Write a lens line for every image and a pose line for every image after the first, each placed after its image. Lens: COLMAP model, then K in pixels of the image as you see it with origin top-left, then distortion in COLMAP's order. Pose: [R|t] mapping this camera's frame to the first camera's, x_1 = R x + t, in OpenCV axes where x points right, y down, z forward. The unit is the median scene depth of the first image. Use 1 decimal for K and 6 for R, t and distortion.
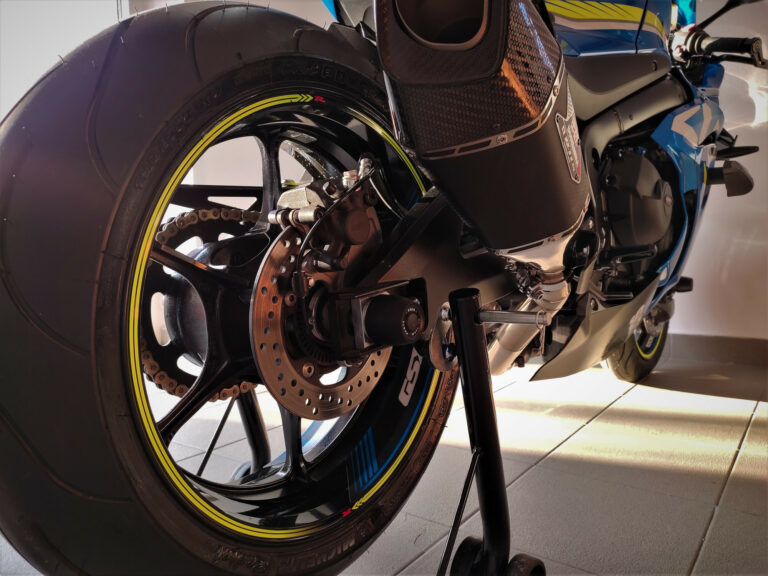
lens RADIAL K [[582.4, 0, 384.5], [0, 582.4, 286.5], [0, 0, 1]] dist [0.014542, 0.002687]
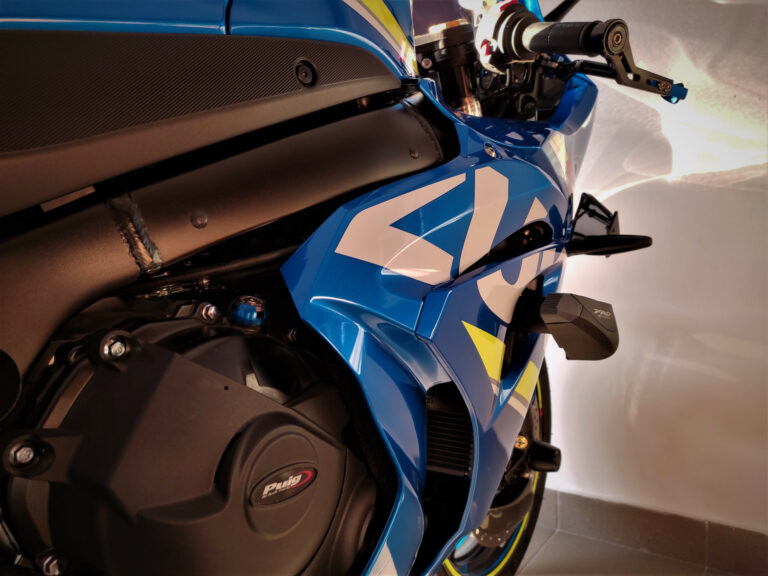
lens RADIAL K [[582.4, 0, 383.5], [0, 582.4, 289.5], [0, 0, 1]] dist [0.014542, 0.002687]
pose [[0.999533, 0.005429, 0.030077, 0.406839], [-0.004766, 0.999745, -0.022056, -0.189890], [-0.030189, 0.021902, 0.999304, 0.516561]]
